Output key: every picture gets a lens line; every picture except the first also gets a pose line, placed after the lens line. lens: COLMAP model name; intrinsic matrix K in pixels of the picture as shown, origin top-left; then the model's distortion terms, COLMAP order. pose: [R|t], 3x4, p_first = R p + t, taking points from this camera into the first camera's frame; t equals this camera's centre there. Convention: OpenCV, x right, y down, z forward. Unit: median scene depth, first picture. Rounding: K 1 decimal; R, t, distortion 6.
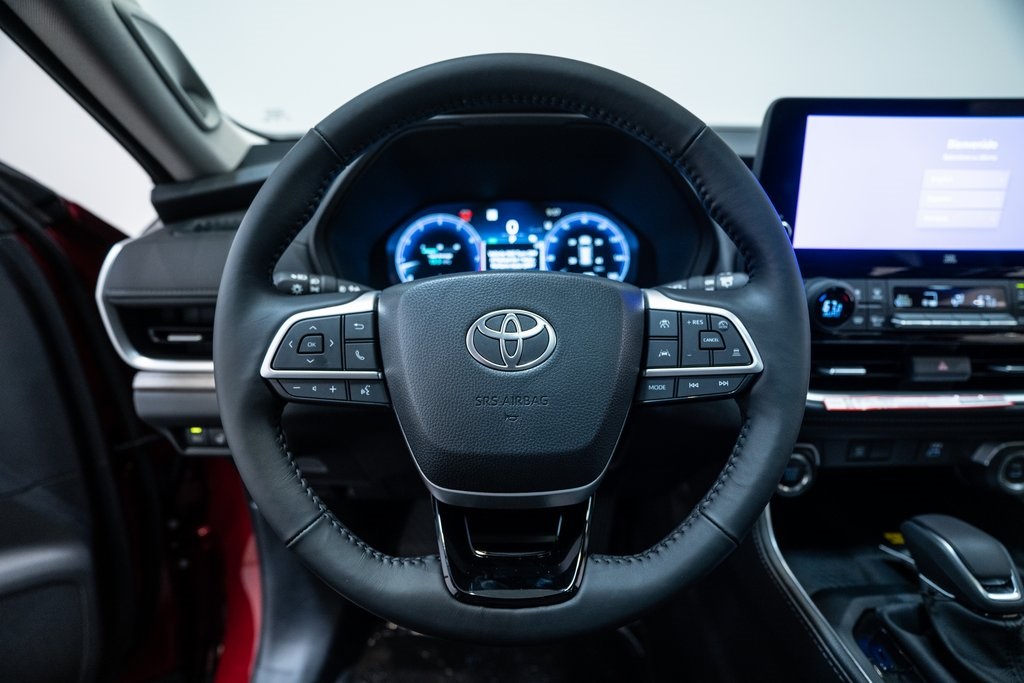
lens RADIAL K [[494.6, 0, 512.0], [0, 494.6, 341.5], [0, 0, 1]] dist [-0.076780, 0.028583]
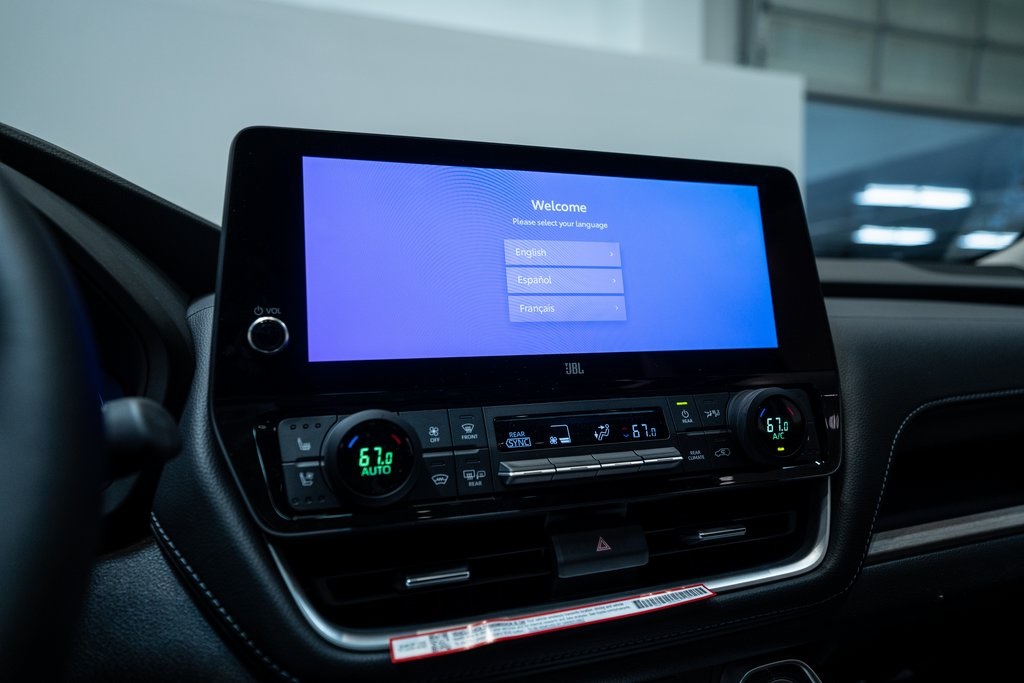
lens RADIAL K [[656.7, 0, 512.0], [0, 656.7, 341.5], [0, 0, 1]] dist [0.005911, 0.005722]
pose [[0.939455, -0.019683, 0.342106, 0.737671], [0.147151, 0.924785, -0.350884, 0.121557], [-0.309468, 0.379982, 0.871690, 0.323274]]
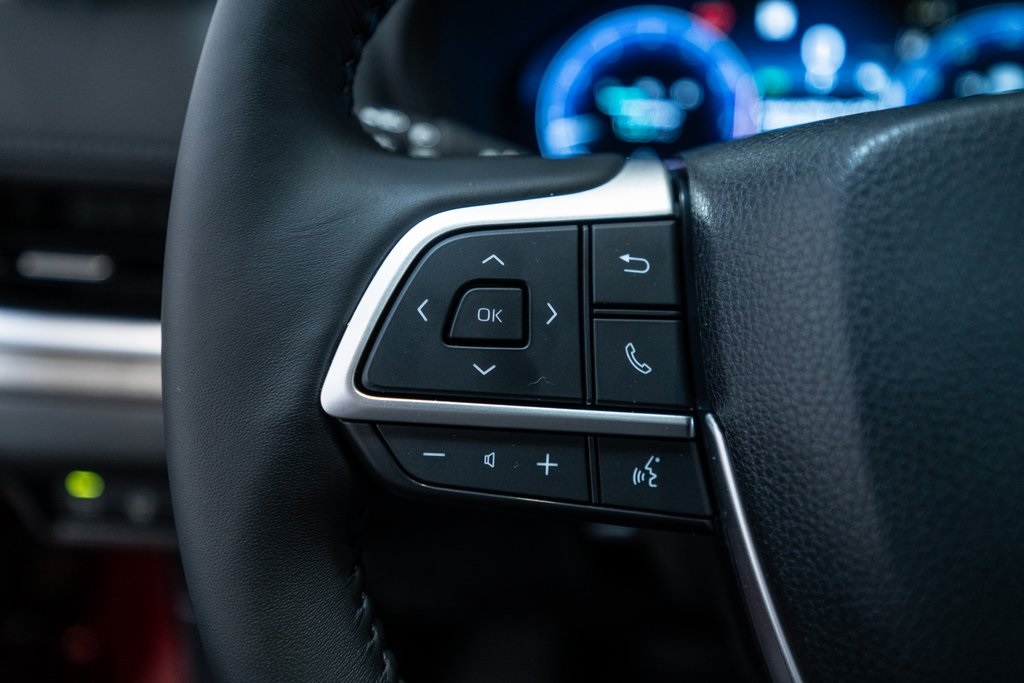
lens RADIAL K [[747.9, 0, 512.0], [0, 747.9, 341.5], [0, 0, 1]] dist [-0.004548, -0.000342]
pose [[0.992892, 0.065676, -0.099262, -0.335102], [-0.058258, 0.995414, 0.075876, -0.013085], [0.103790, -0.069554, 0.992164, 0.520880]]
